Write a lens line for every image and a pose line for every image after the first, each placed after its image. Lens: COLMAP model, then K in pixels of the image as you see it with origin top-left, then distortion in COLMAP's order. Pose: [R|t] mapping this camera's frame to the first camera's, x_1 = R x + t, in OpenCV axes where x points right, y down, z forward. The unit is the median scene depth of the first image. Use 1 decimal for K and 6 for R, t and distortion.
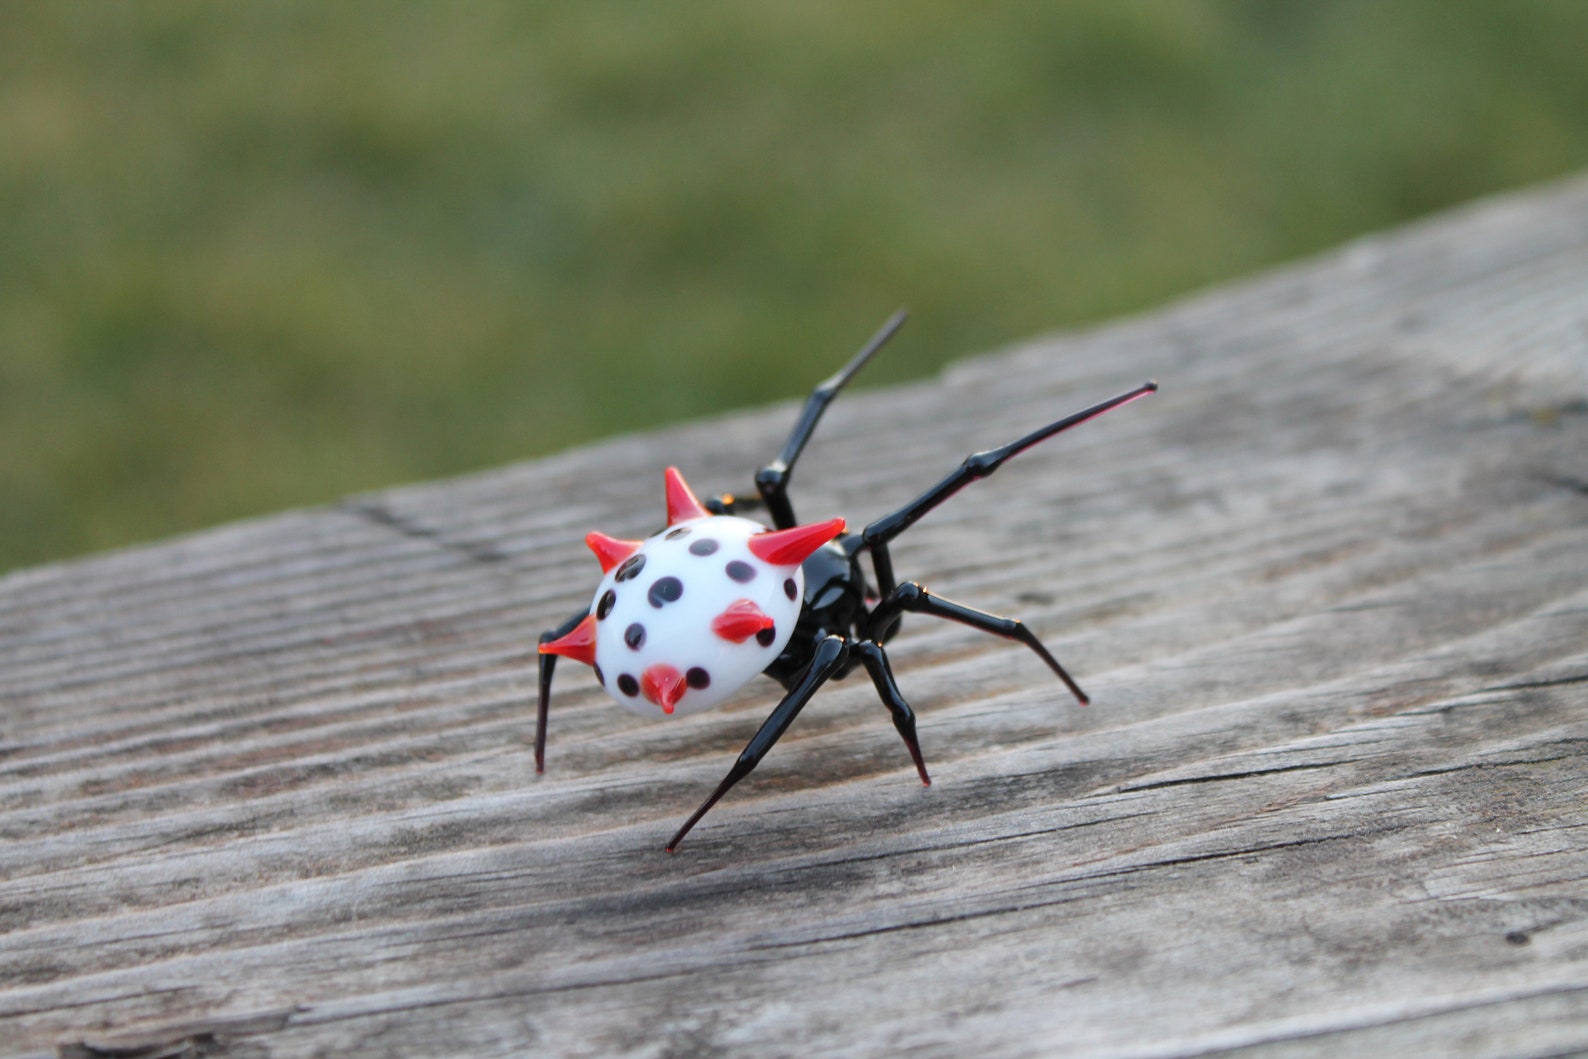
lens RADIAL K [[3158.7, 0, 745.9], [0, 3158.7, 559.6], [0, 0, 1]] dist [0.050812, 0.000000]
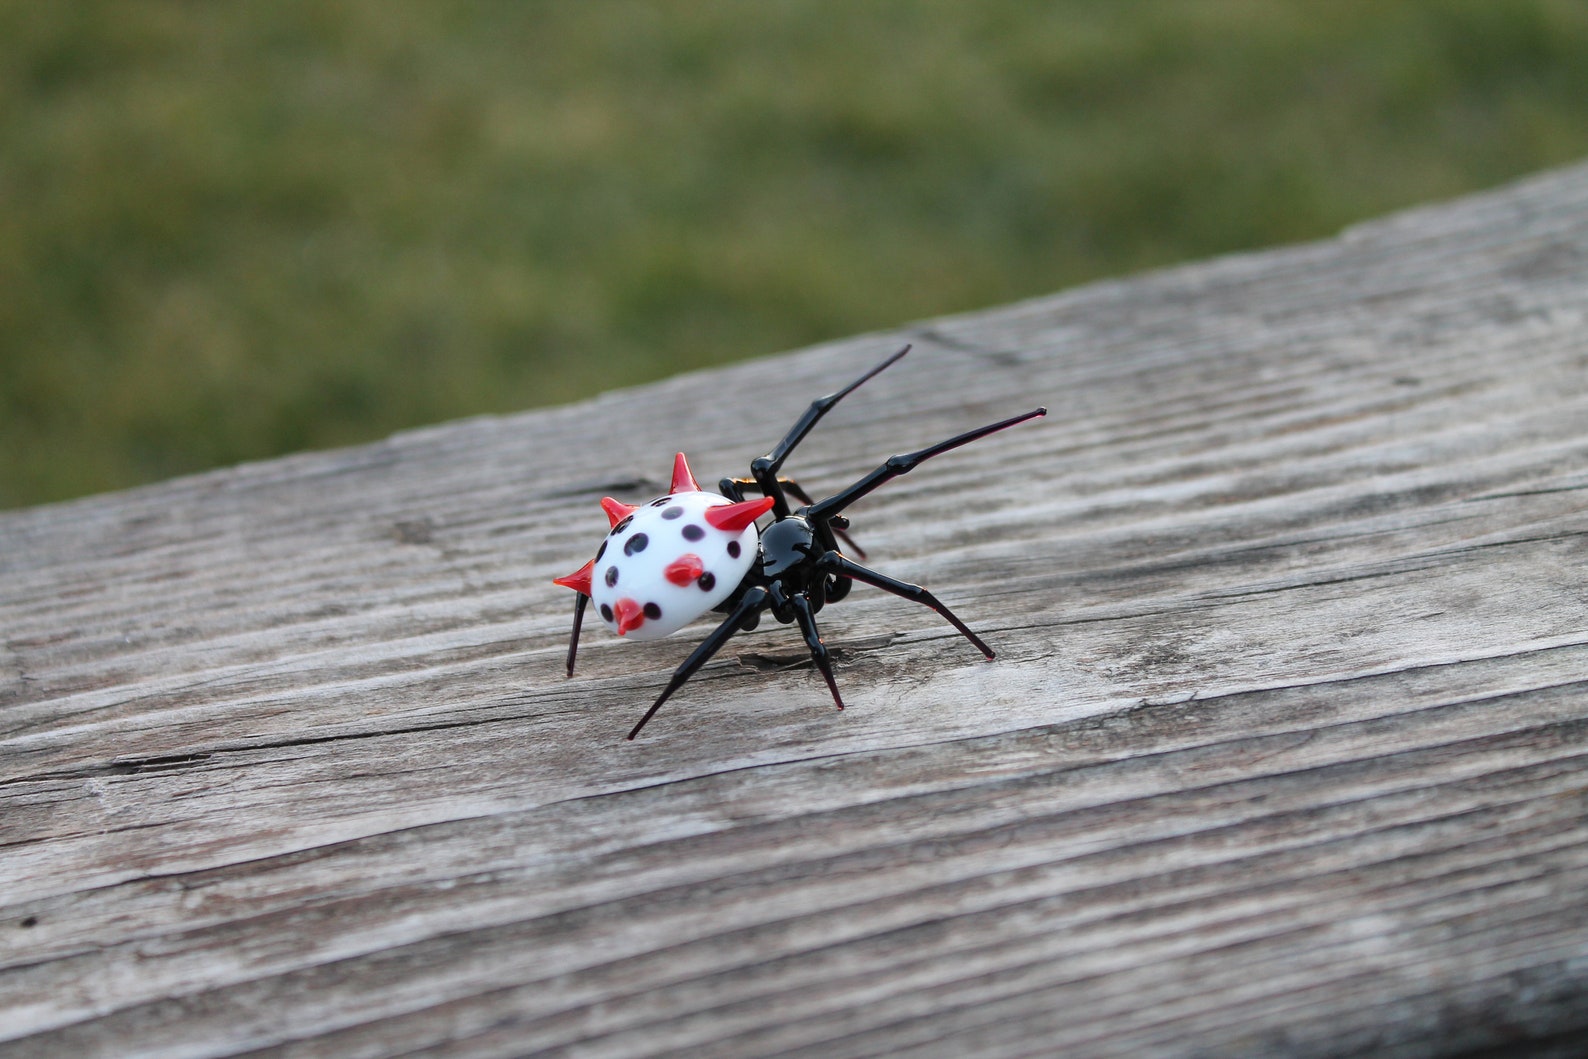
lens RADIAL K [[2942.1, 0, 792.3], [0, 2942.1, 530.2], [0, 0, 1]] dist [0.017398, 0.000000]
pose [[0.991323, -0.007086, -0.131254, -0.007373], [0.006130, 0.999952, -0.007690, 0.095480], [0.131302, 0.006819, 0.991319, -0.349771]]
